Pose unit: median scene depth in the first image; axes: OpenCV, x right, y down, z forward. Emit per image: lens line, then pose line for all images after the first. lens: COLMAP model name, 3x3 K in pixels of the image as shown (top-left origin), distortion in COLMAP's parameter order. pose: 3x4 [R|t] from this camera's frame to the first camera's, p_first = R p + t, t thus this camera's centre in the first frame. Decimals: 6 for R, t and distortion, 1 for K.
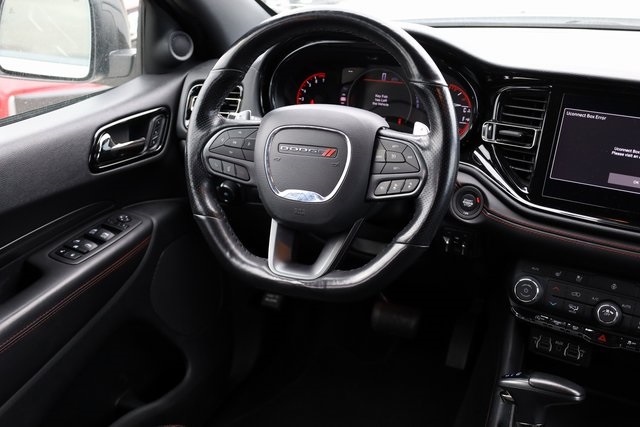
lens RADIAL K [[712.3, 0, 320.0], [0, 712.3, 213.5], [0, 0, 1]] dist [-0.007108, -0.008828]
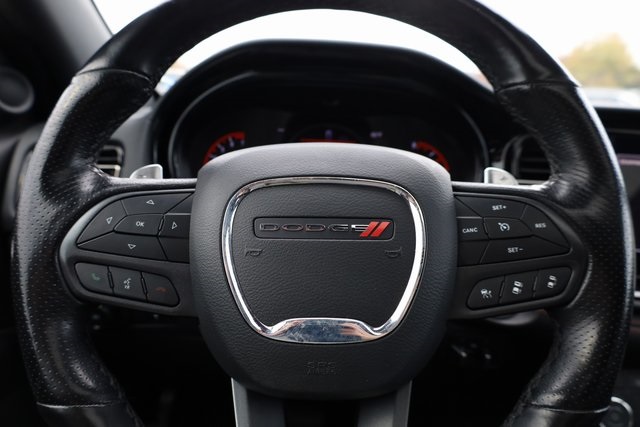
lens RADIAL K [[440.1, 0, 320.0], [0, 440.1, 213.5], [0, 0, 1]] dist [0.000281, 0.002109]
pose [[0.920952, -0.045058, 0.387062, -0.121625], [0.104967, 0.985262, -0.135058, -0.056006], [-0.375271, 0.165011, 0.912109, 0.695280]]
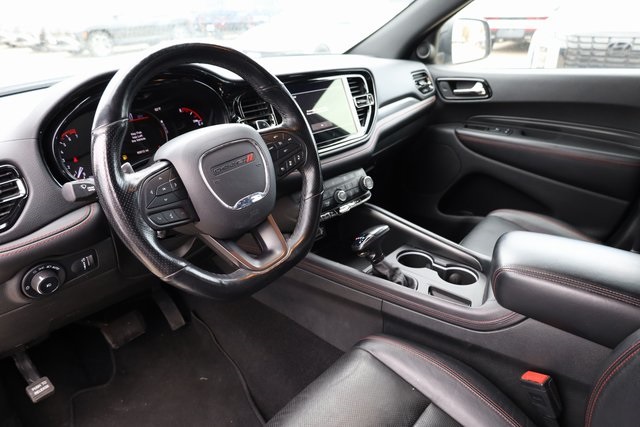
lens RADIAL K [[440.1, 0, 320.0], [0, 440.1, 213.5], [0, 0, 1]] dist [0.000281, 0.002109]
pose [[0.278406, -0.396995, 0.874577, -0.601171], [0.403708, 0.874603, 0.268494, -0.144796], [-0.871499, 0.278324, 0.403765, 0.577662]]
